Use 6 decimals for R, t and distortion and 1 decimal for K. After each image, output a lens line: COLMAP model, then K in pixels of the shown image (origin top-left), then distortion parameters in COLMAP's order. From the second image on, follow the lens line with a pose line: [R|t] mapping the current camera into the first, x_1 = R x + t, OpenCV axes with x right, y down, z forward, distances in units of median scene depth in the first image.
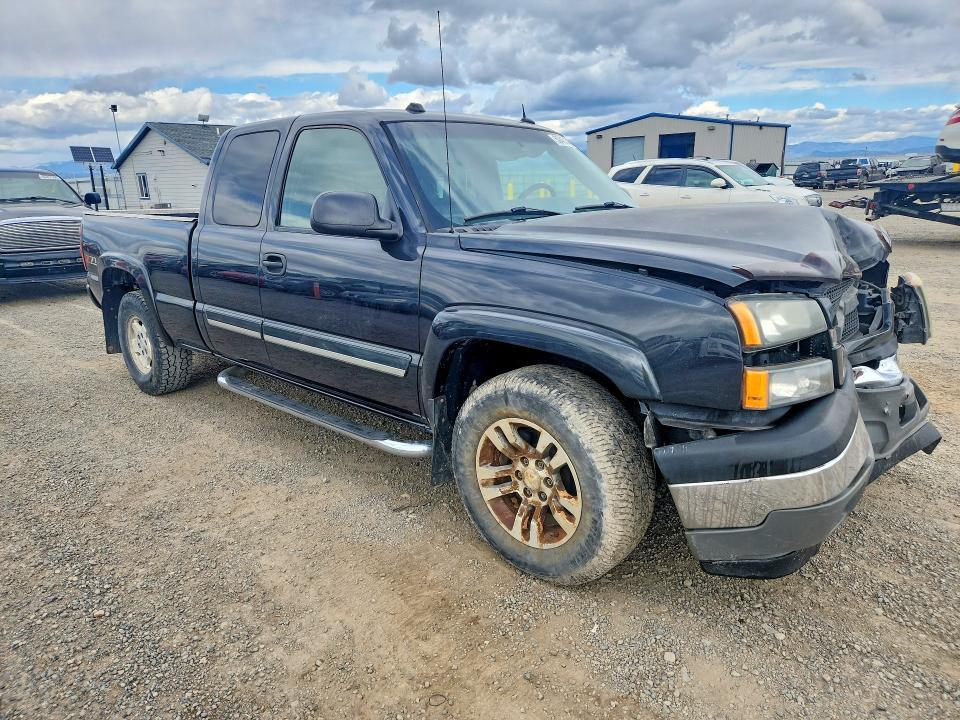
lens RADIAL K [[662.8, 0, 475.4], [0, 662.8, 360.9], [0, 0, 1]] dist [0.054262, -0.035919]
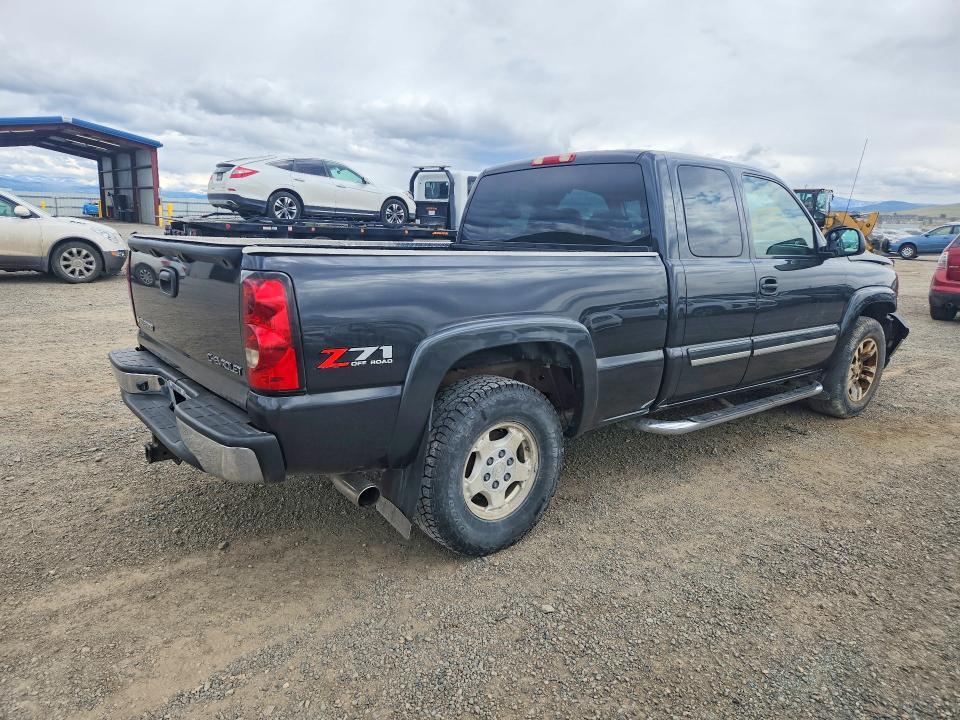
lens RADIAL K [[662.8, 0, 475.4], [0, 662.8, 360.9], [0, 0, 1]] dist [0.054262, -0.035919]
pose [[0.130801, -0.175192, 0.975807, -1.479081], [0.223932, 0.964047, 0.143064, -0.288531], [-0.965788, 0.199801, 0.165330, 1.264584]]
